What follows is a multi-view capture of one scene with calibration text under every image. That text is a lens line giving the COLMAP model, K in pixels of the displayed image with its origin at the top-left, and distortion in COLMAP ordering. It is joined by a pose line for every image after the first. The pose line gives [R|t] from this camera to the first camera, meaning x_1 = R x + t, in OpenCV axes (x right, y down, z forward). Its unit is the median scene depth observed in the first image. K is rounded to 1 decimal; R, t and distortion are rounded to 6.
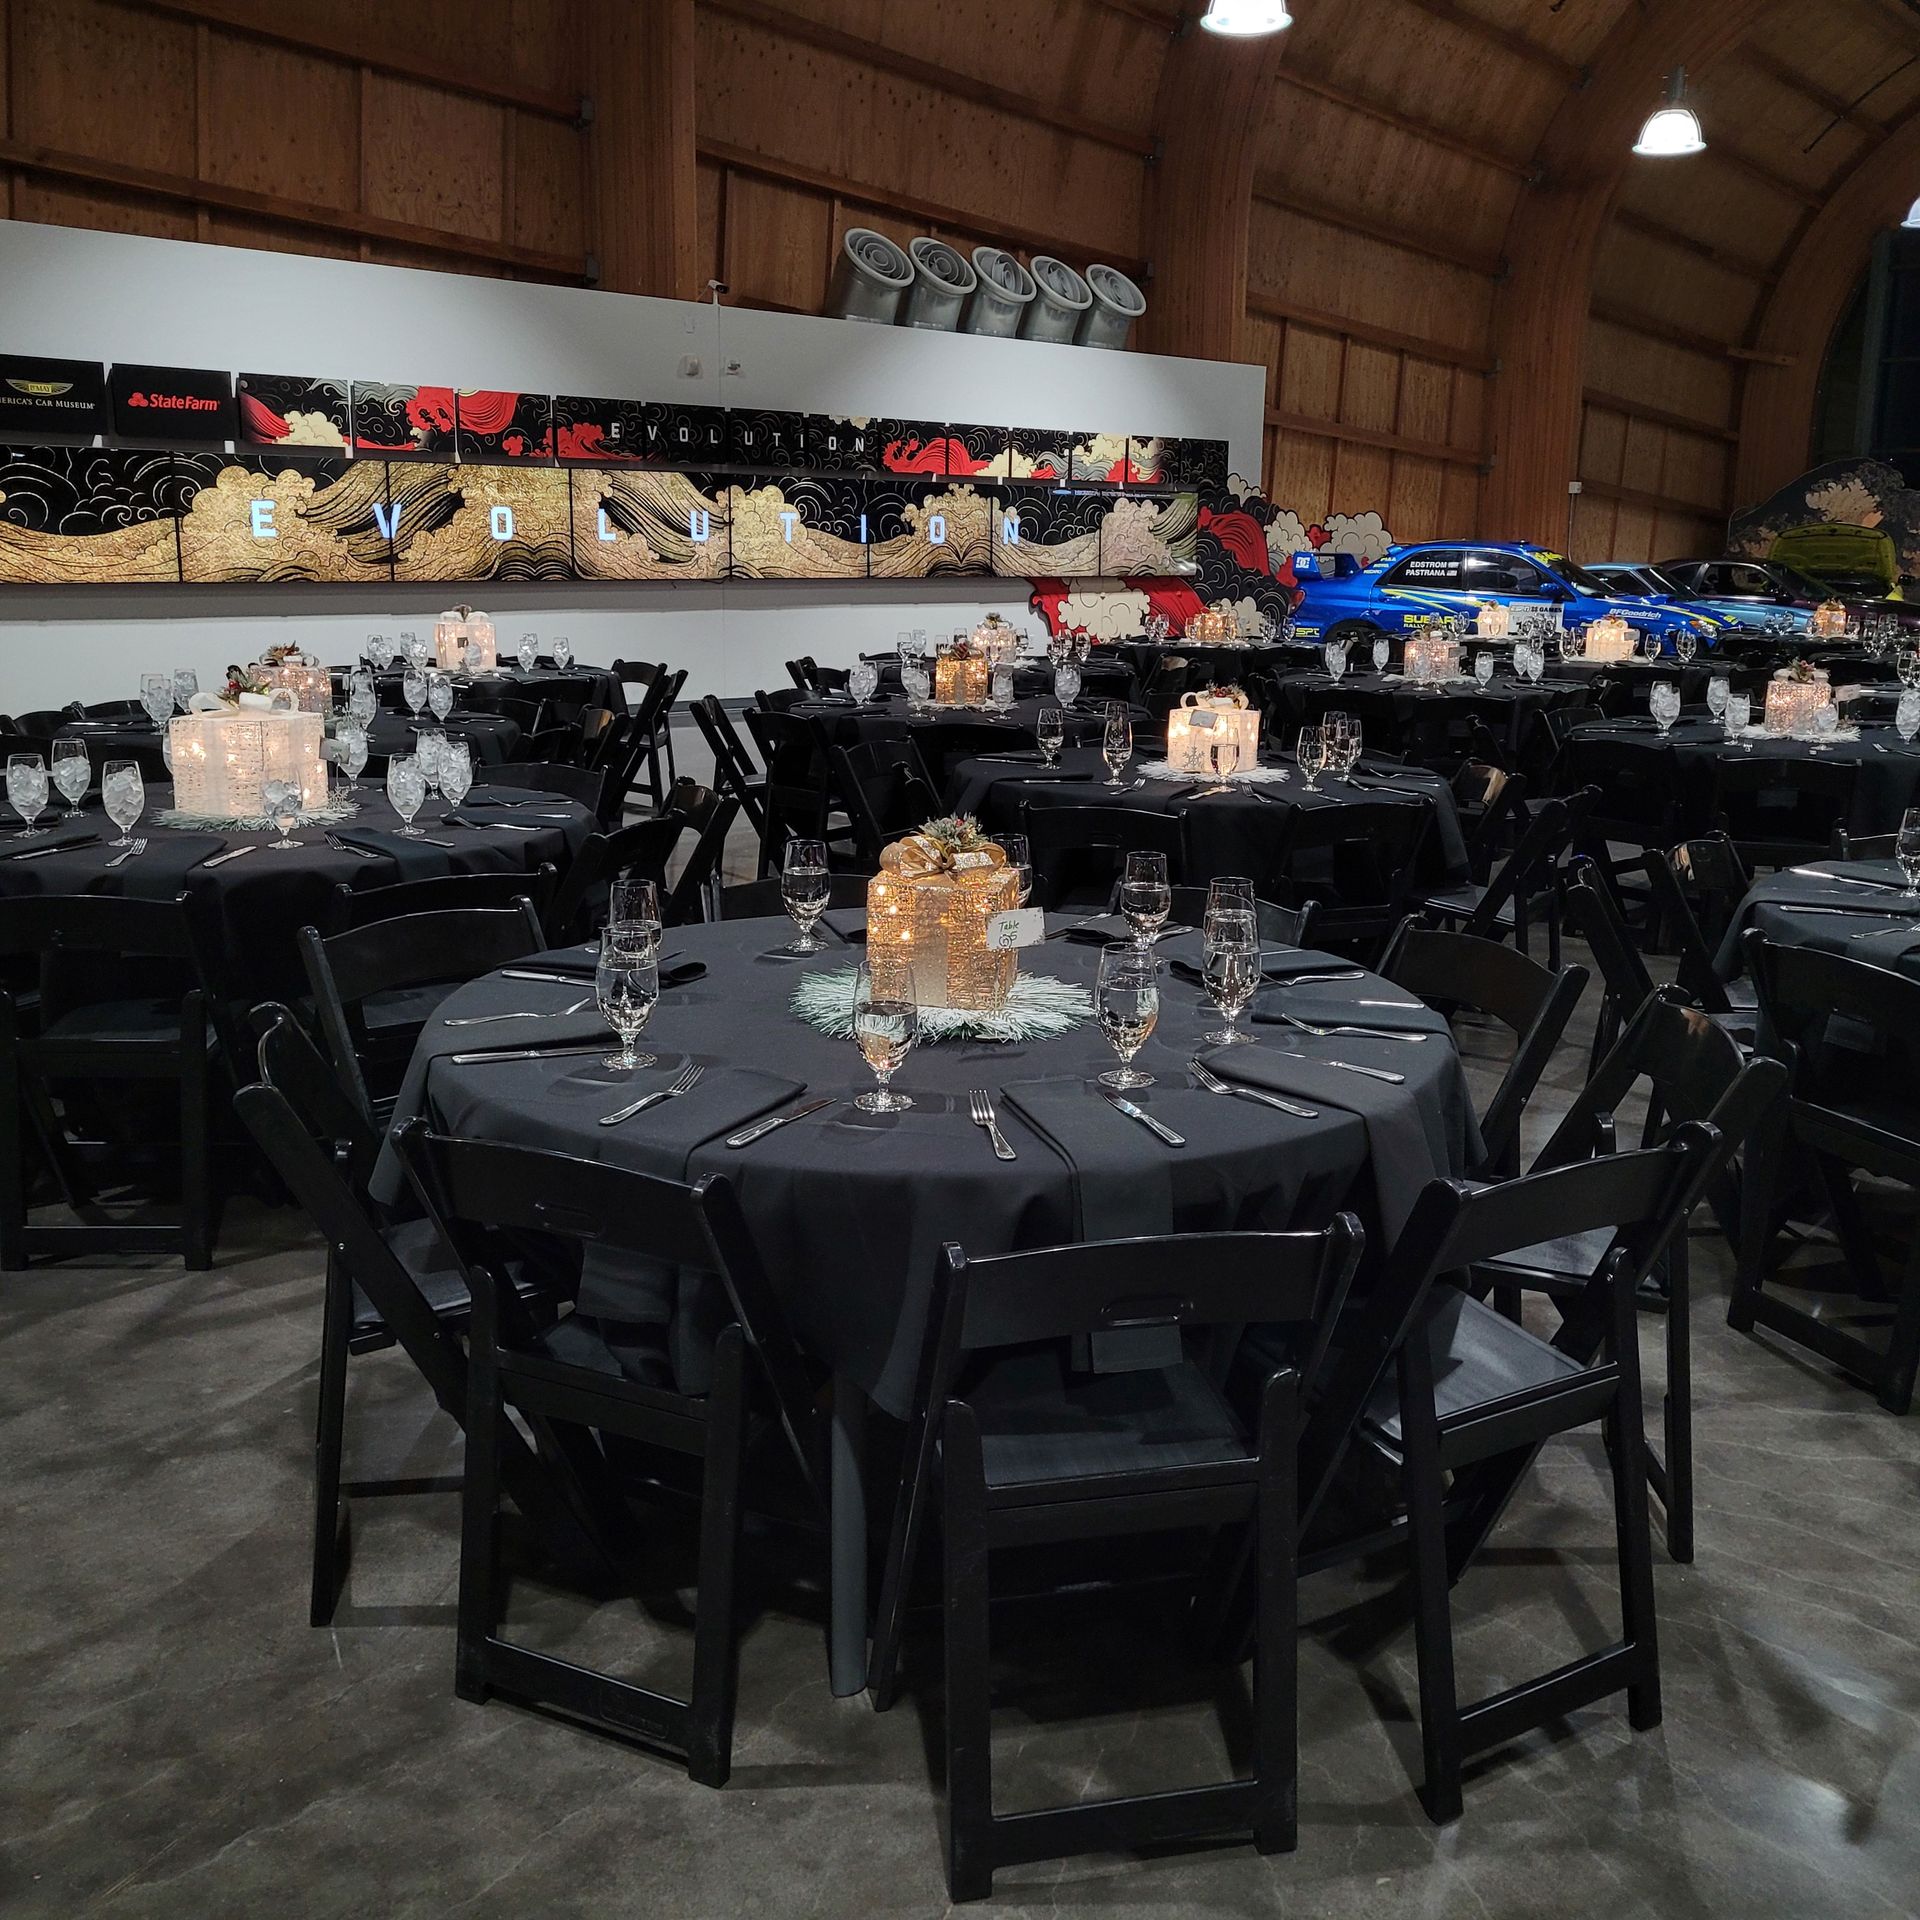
lens RADIAL K [[1945.9, 0, 959.4], [0, 1945.9, 957.3], [0, 0, 1]] dist [0.009197, 0.000000]
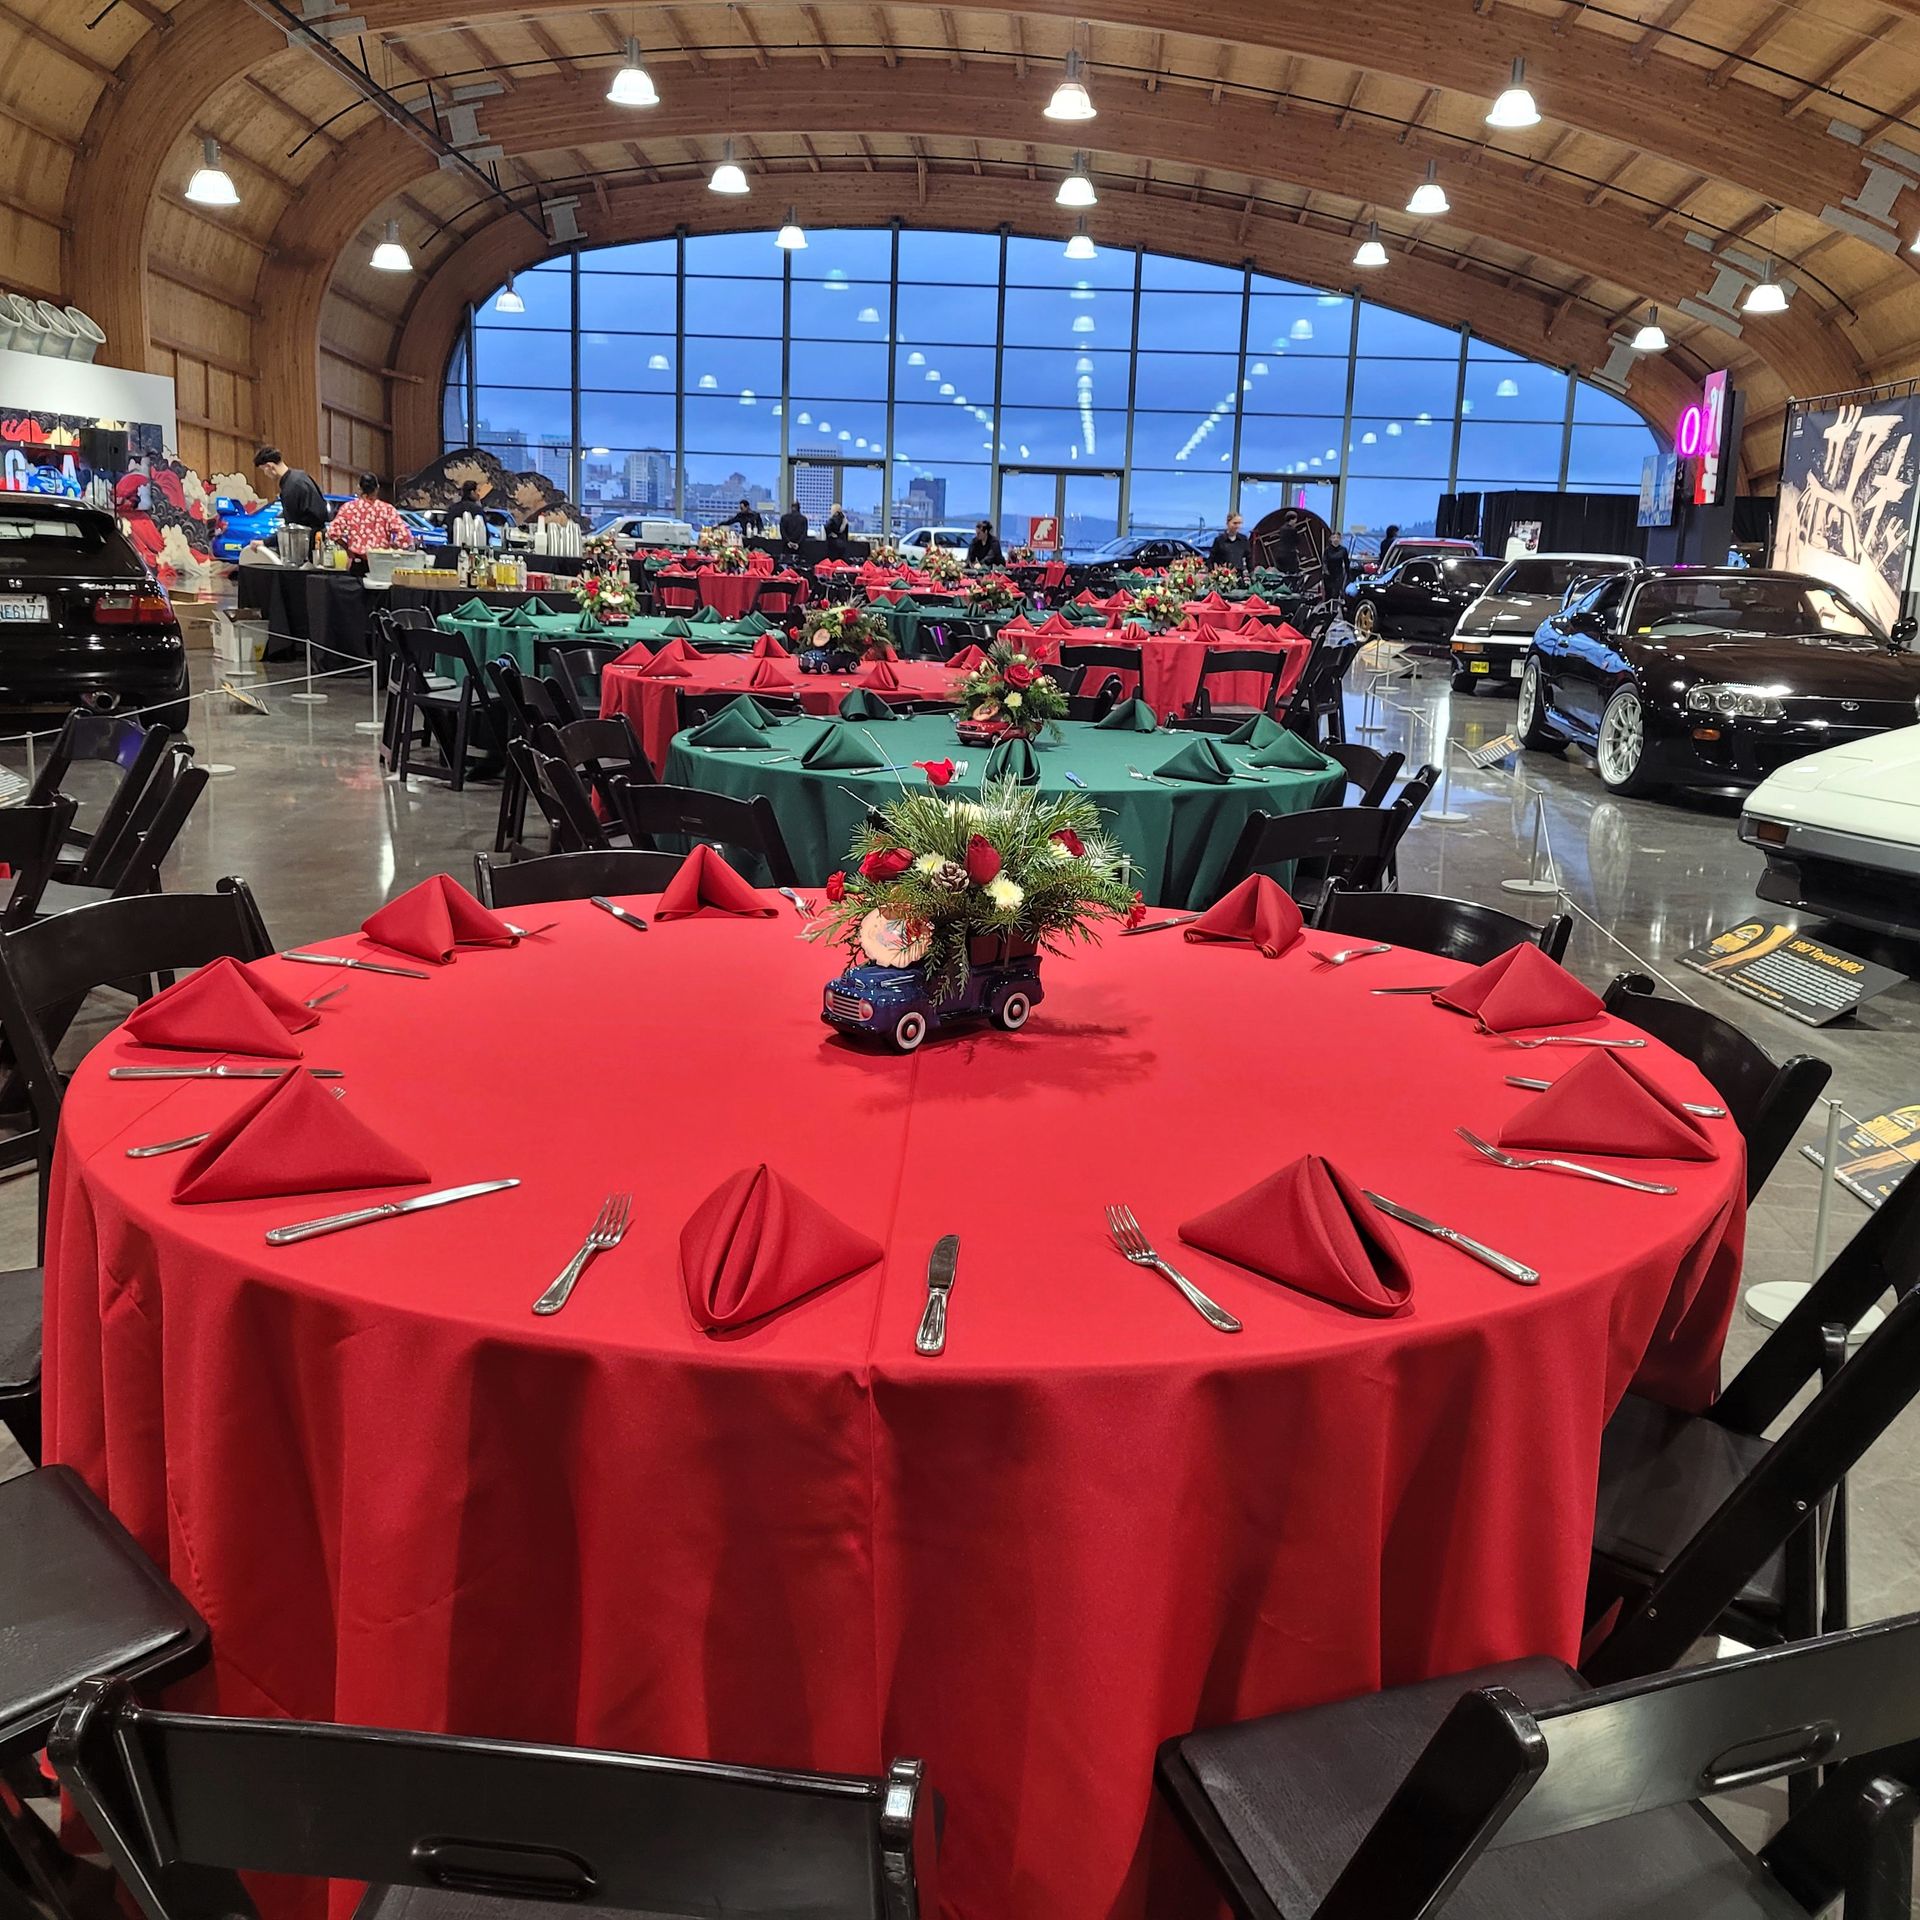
lens RADIAL K [[1945.9, 0, 958.4], [0, 1945.9, 961.1], [0, 0, 1]] dist [0.009197, 0.000000]
pose [[0.744223, -0.115357, 0.657894, -0.394967], [0.095214, 0.993237, 0.066449, 0.105970], [-0.661110, 0.013187, 0.750173, -0.520966]]
